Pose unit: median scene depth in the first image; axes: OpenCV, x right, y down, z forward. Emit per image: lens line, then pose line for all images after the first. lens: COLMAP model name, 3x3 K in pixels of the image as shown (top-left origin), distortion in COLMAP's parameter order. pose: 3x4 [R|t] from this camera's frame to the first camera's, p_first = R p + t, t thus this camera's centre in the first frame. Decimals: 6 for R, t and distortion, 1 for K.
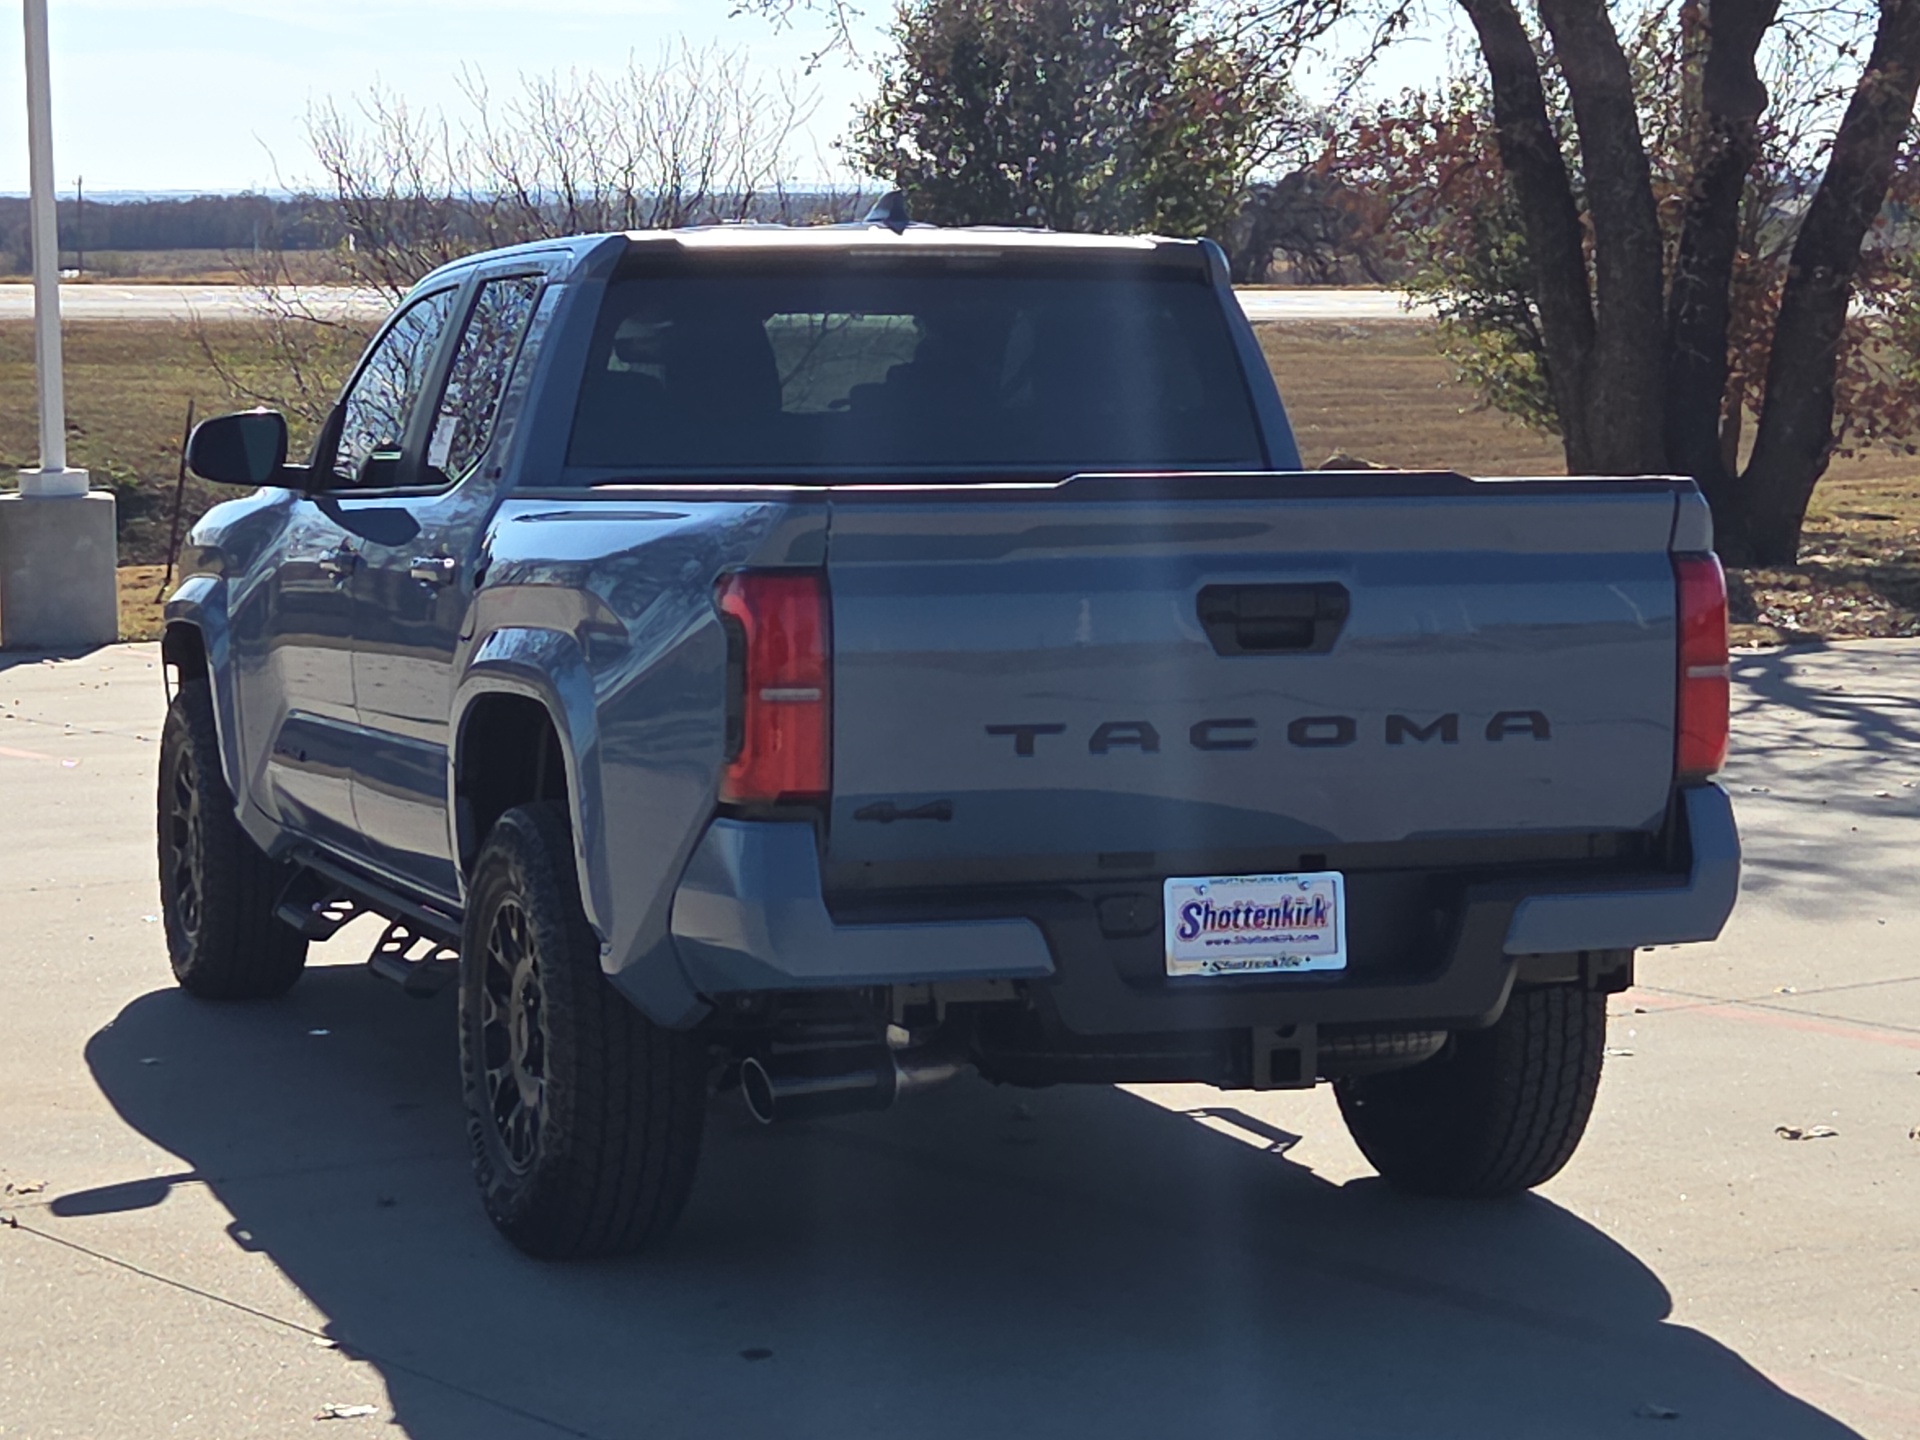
lens RADIAL K [[3845.1, 0, 950.6], [0, 3845.1, 724.0], [0, 0, 1]] dist [0.261105, 0.000000]
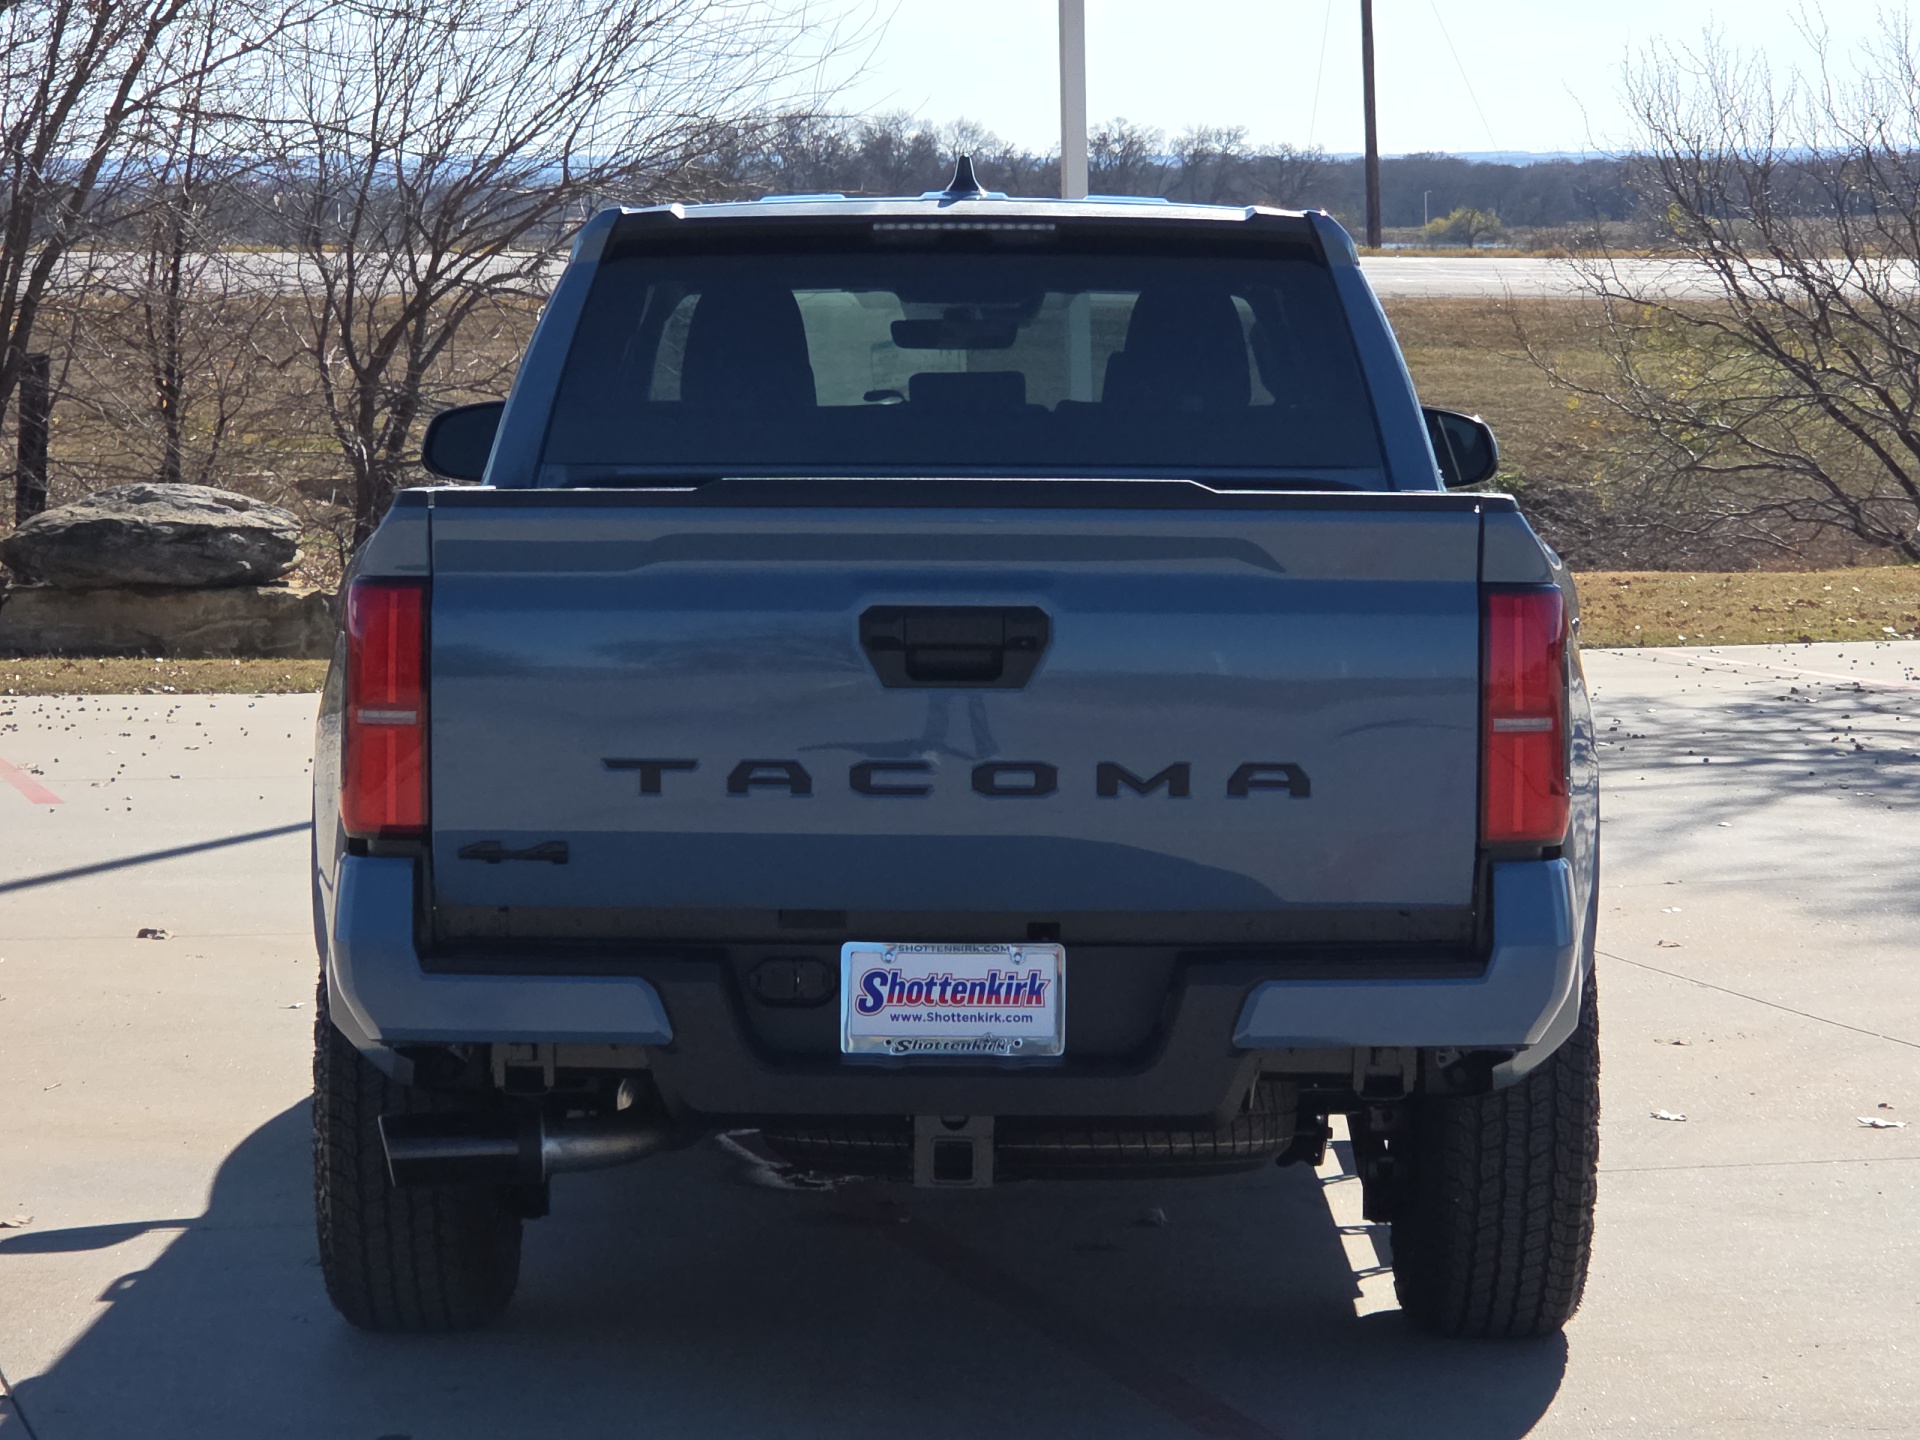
lens RADIAL K [[4645.0, 0, 960.3], [0, 4645.0, 719.3], [0, 0, 1]] dist [-0.427826, 0.000000]
pose [[0.943015, 0.029186, -0.331467, 0.425108], [-0.033069, 0.999435, -0.006077, -0.004711], [0.331102, 0.016692, 0.943447, 0.016505]]
